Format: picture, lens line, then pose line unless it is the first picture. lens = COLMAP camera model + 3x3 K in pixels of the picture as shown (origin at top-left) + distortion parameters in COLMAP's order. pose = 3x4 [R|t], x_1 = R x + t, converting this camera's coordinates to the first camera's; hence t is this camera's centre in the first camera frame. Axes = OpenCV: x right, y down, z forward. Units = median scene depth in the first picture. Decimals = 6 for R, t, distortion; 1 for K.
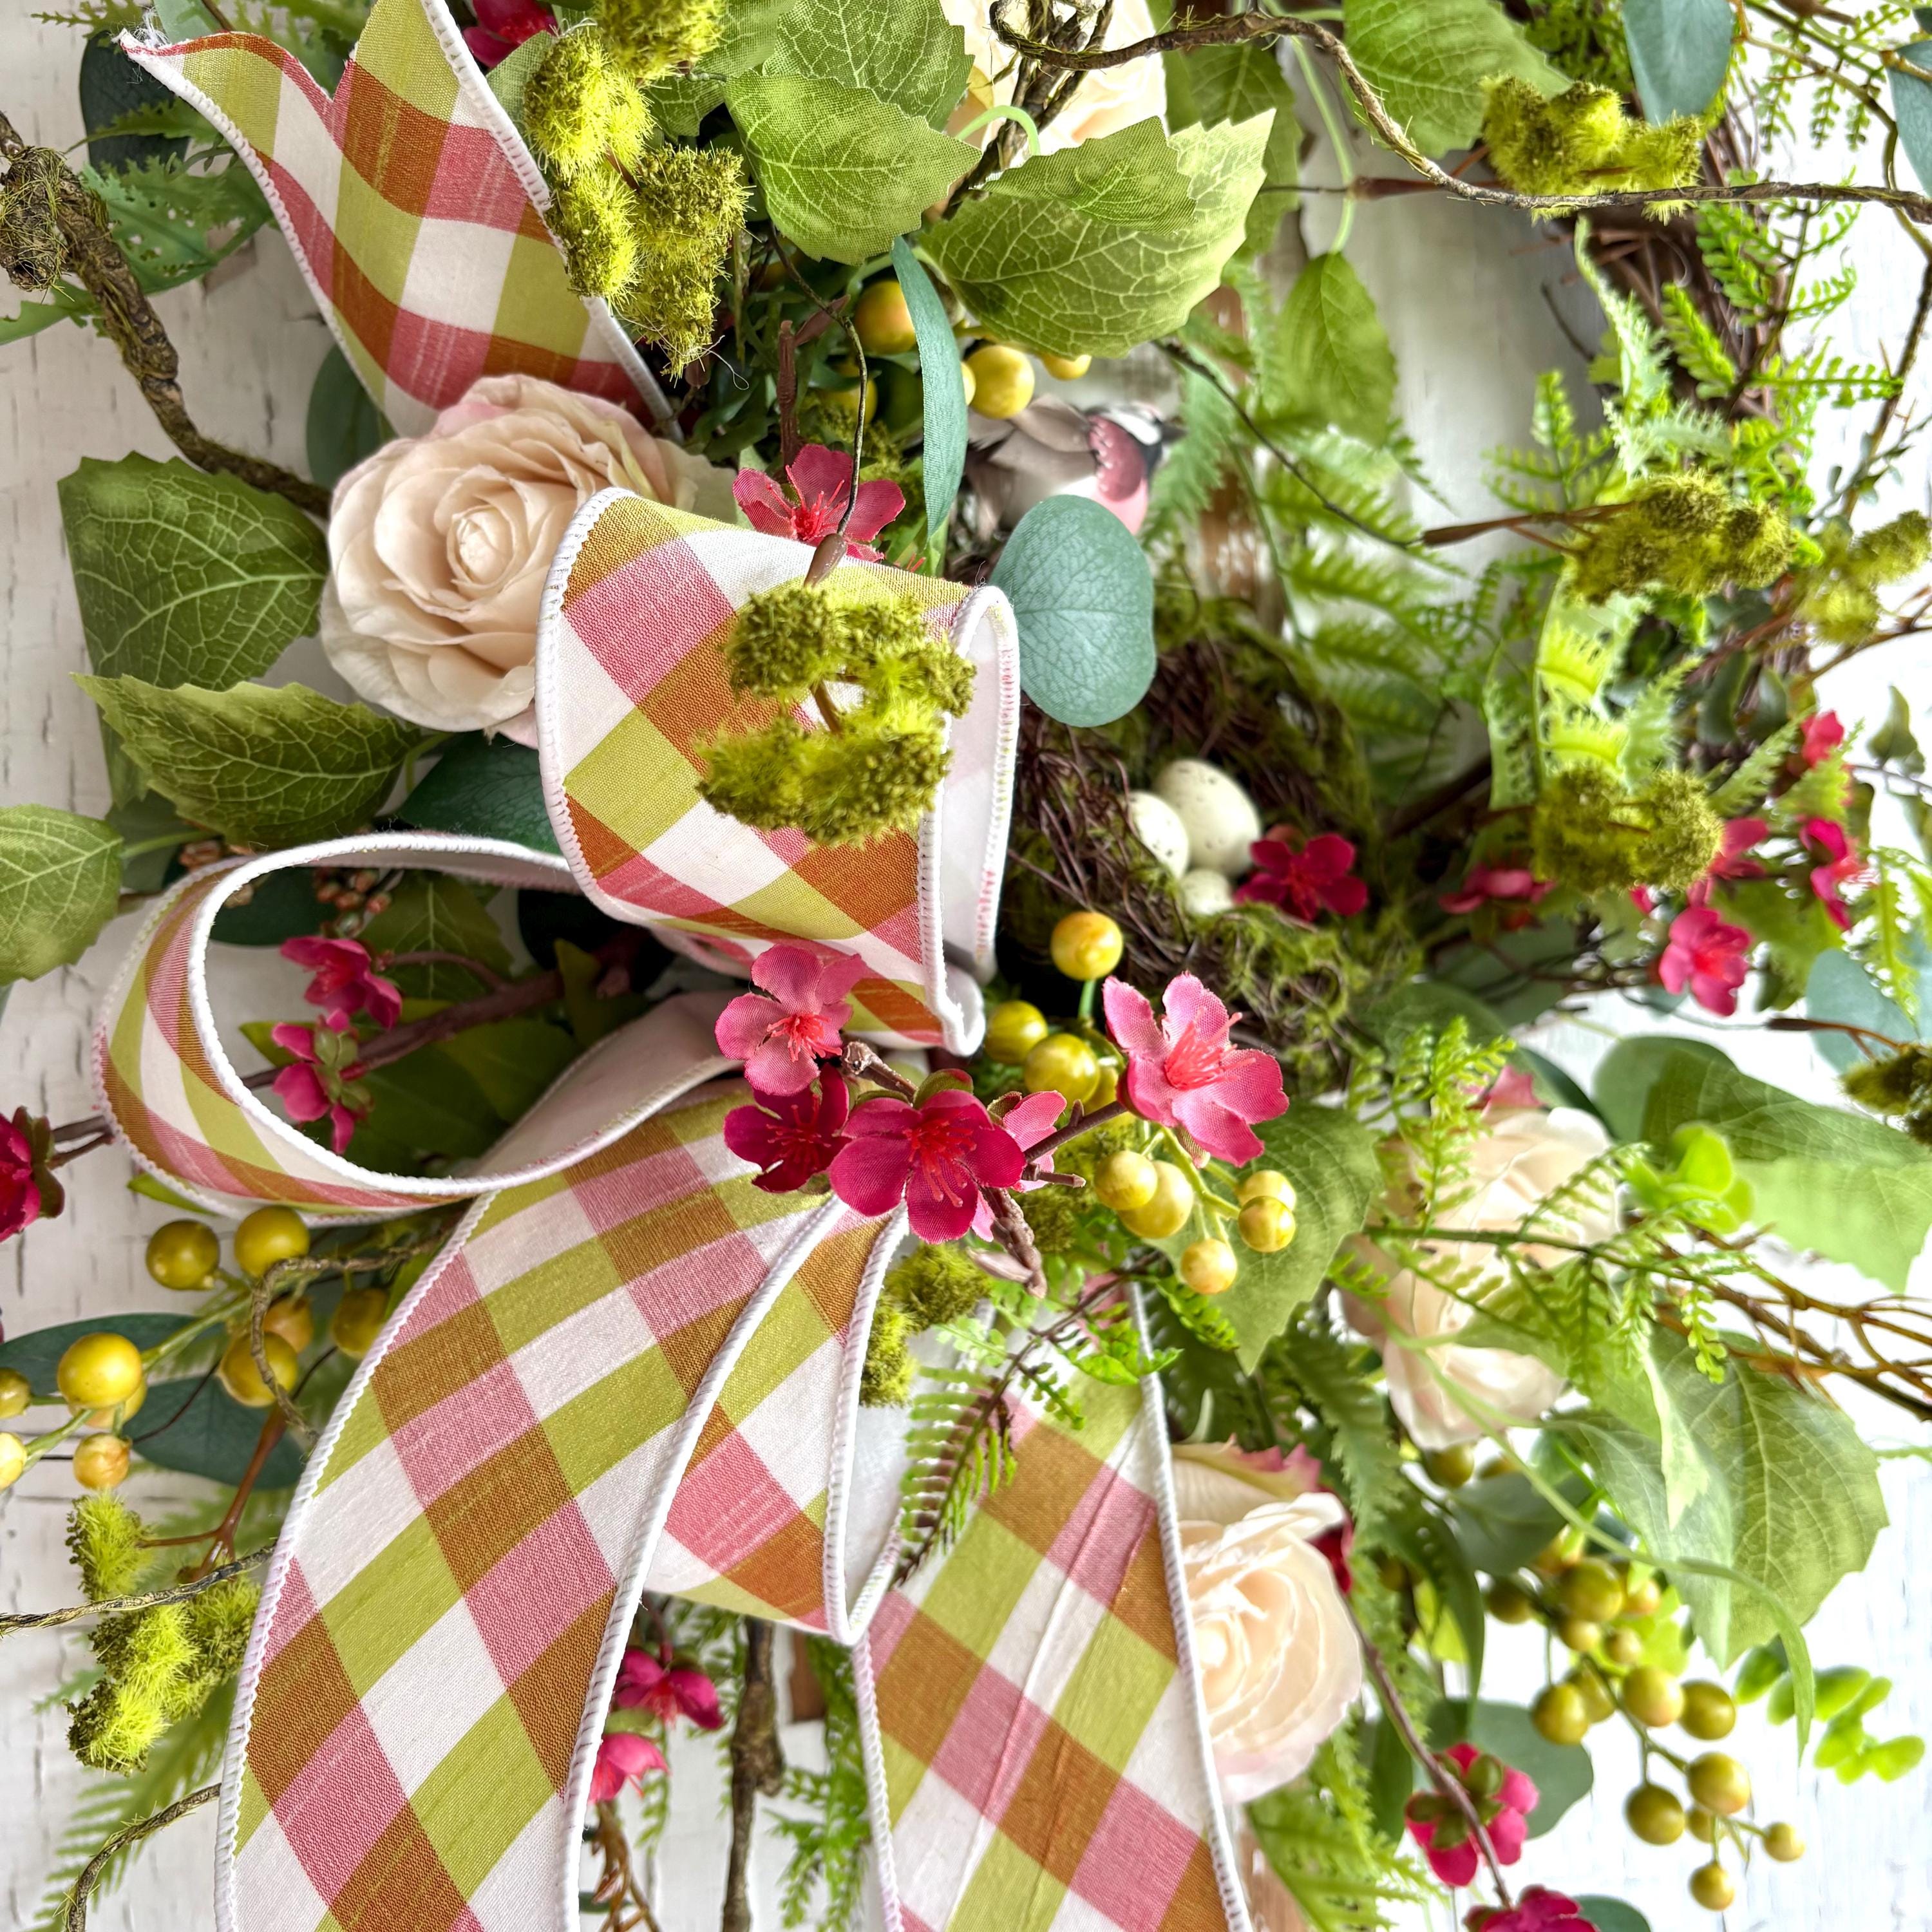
lens RADIAL K [[1995.6, 0, 965.4], [0, 1995.6, 967.4], [0, 0, 1]] dist [0.003016, -0.024612]
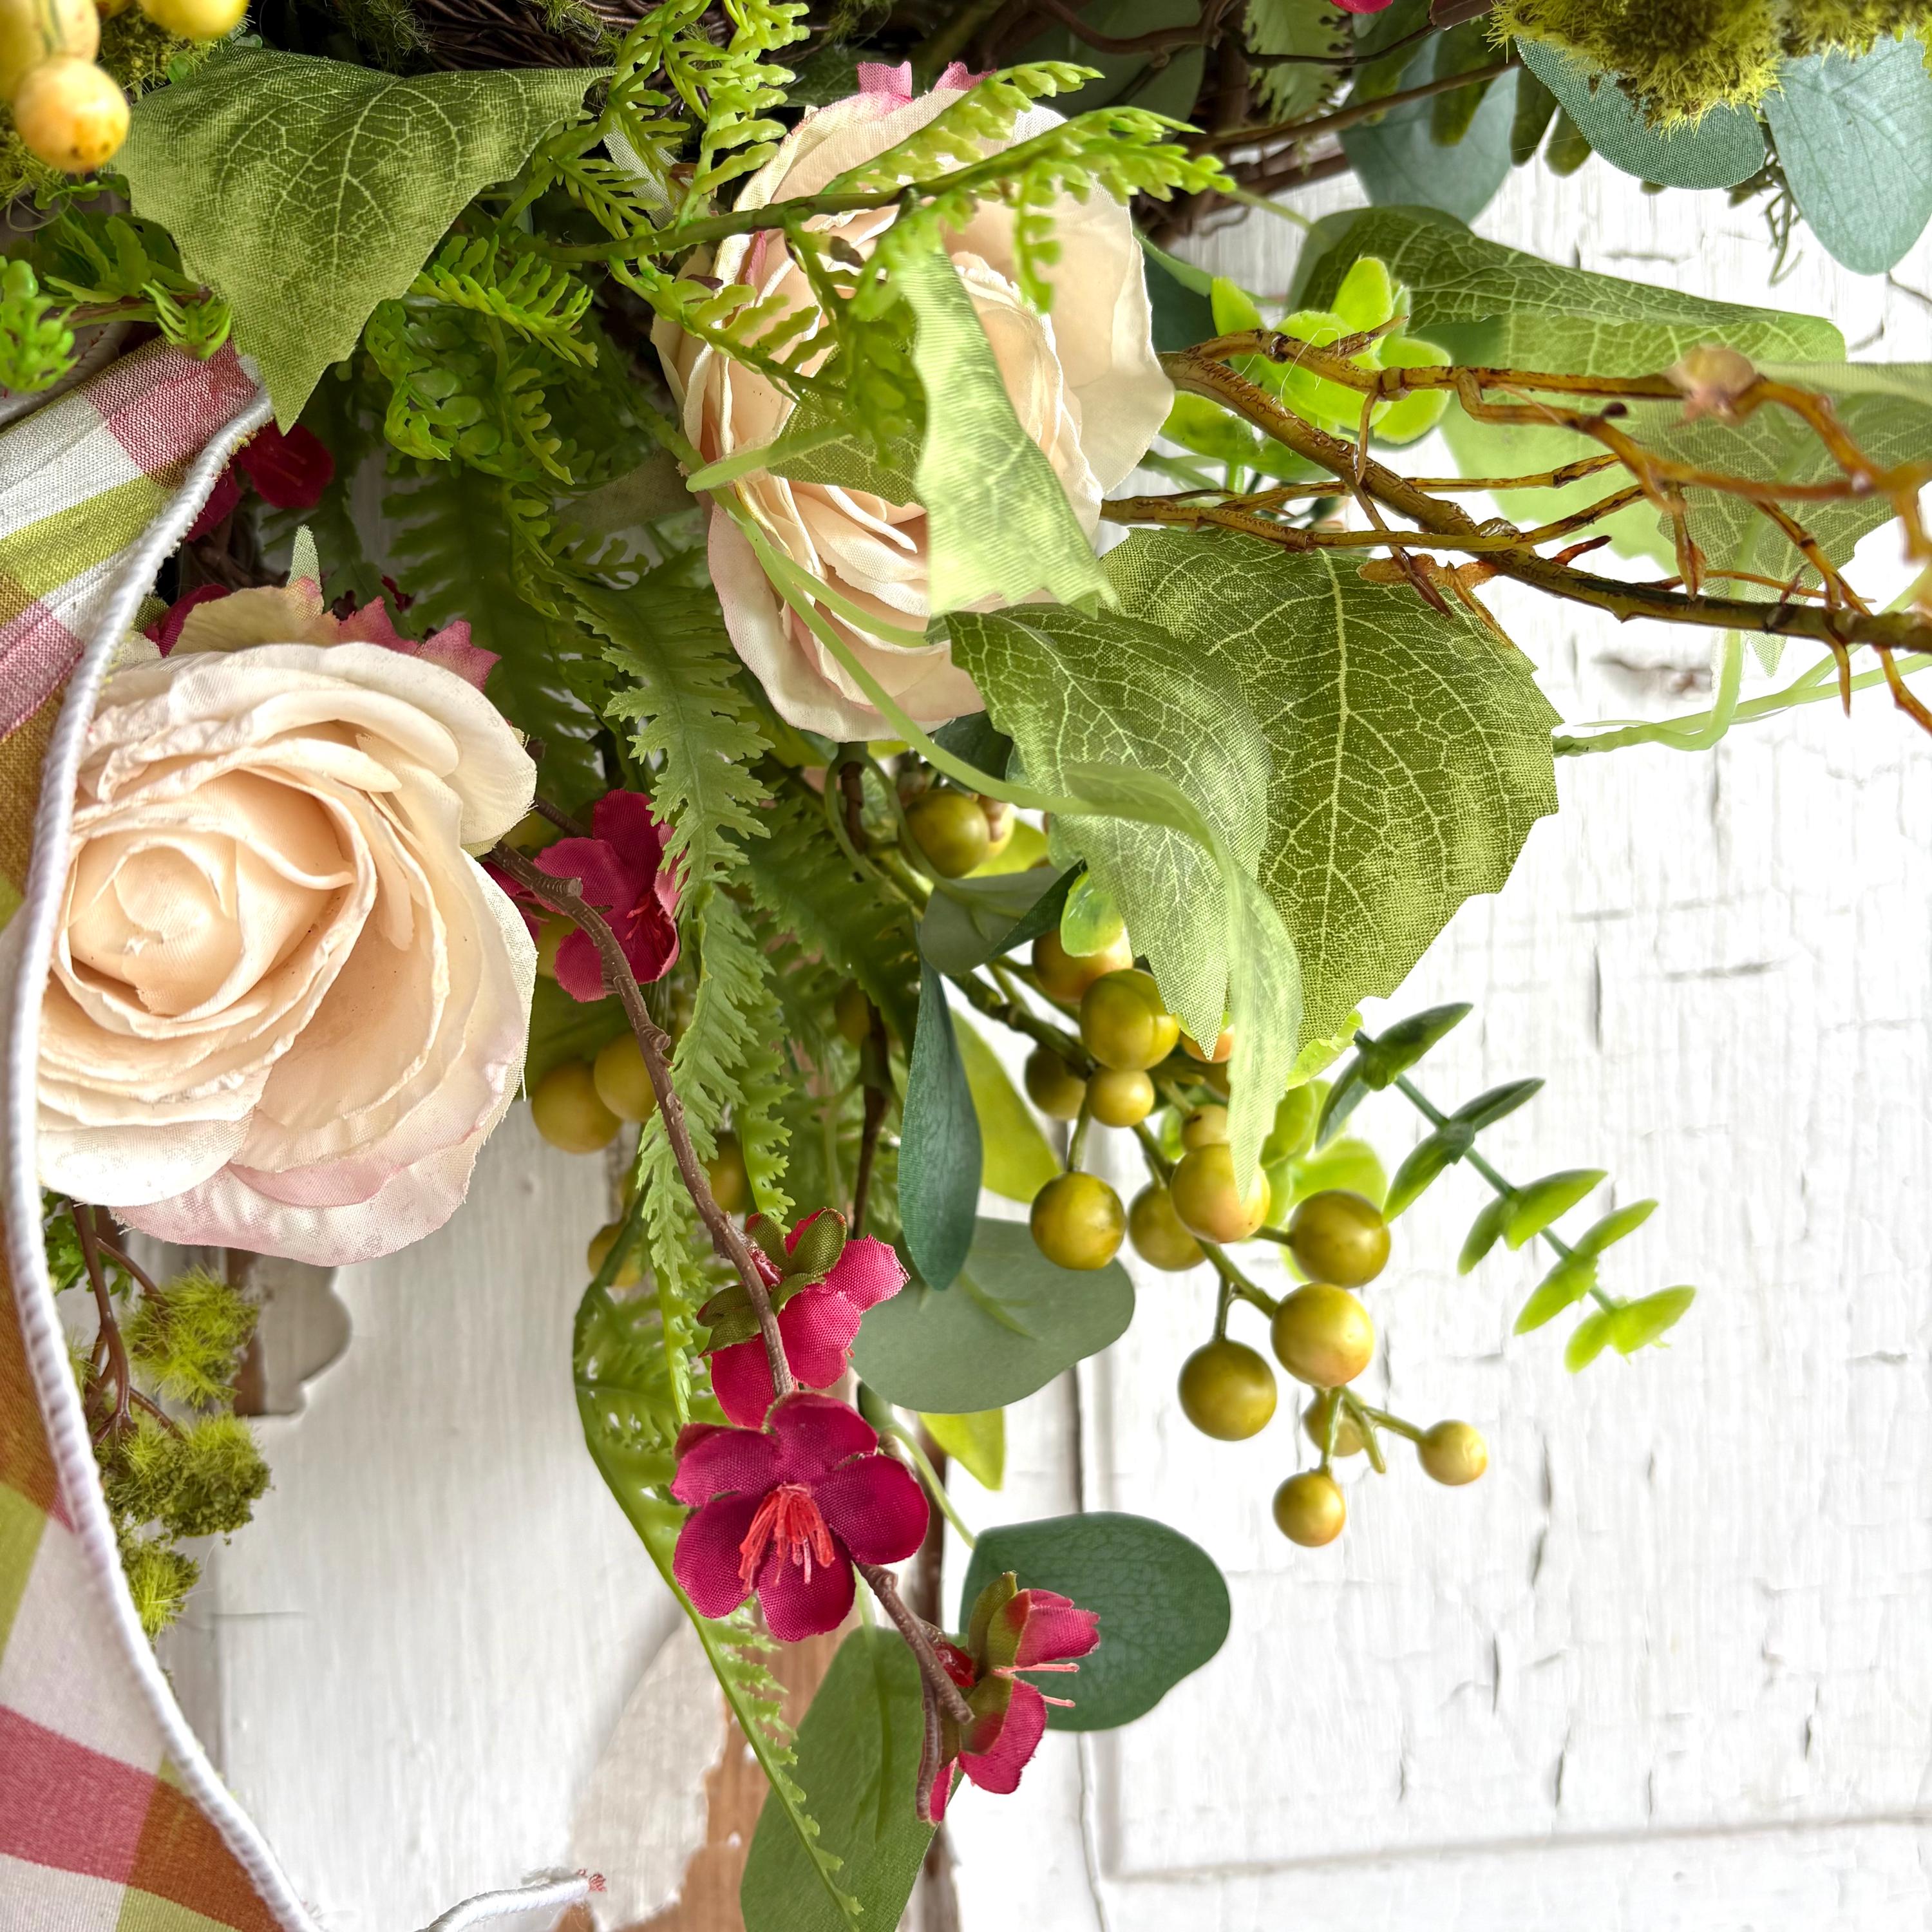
lens RADIAL K [[2032.2, 0, 929.2], [0, 2032.2, 990.3], [0, 0, 1]] dist [0.005358, -0.031831]
pose [[0.995069, 0.024293, -0.096165, 0.379597], [-0.017551, 0.997368, 0.070348, 0.318763], [0.097621, -0.068313, 0.992876, 0.472568]]
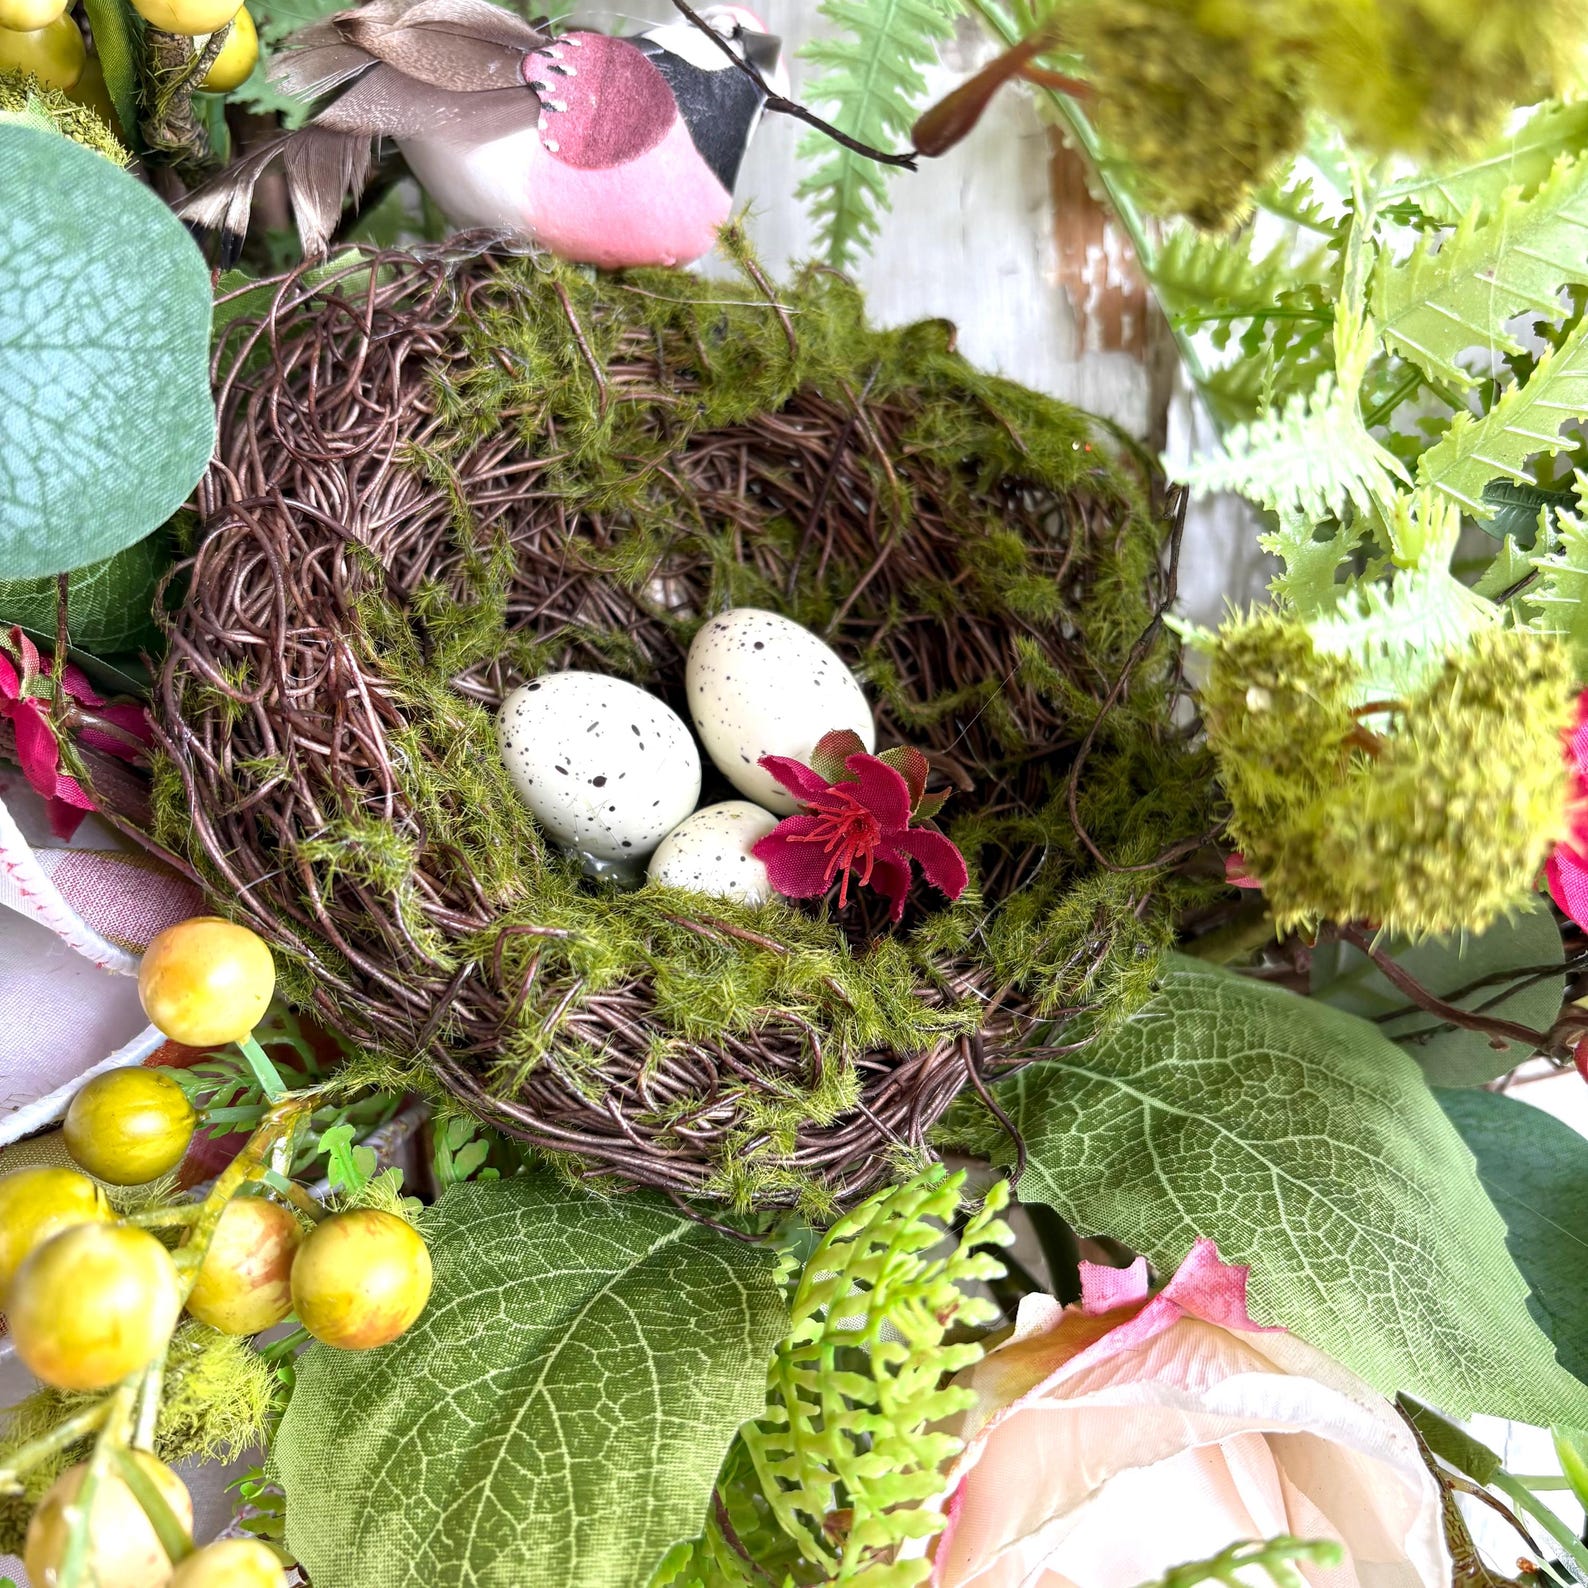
lens RADIAL K [[1670.3, 0, 763.8], [0, 1670.3, 813.9], [0, 0, 1]] dist [0.005358, -0.031831]
pose [[0.883199, 0.026601, -0.468243, 0.421350], [-0.008528, 0.999136, 0.040676, -0.081004], [0.468920, -0.031932, 0.882663, 0.697549]]
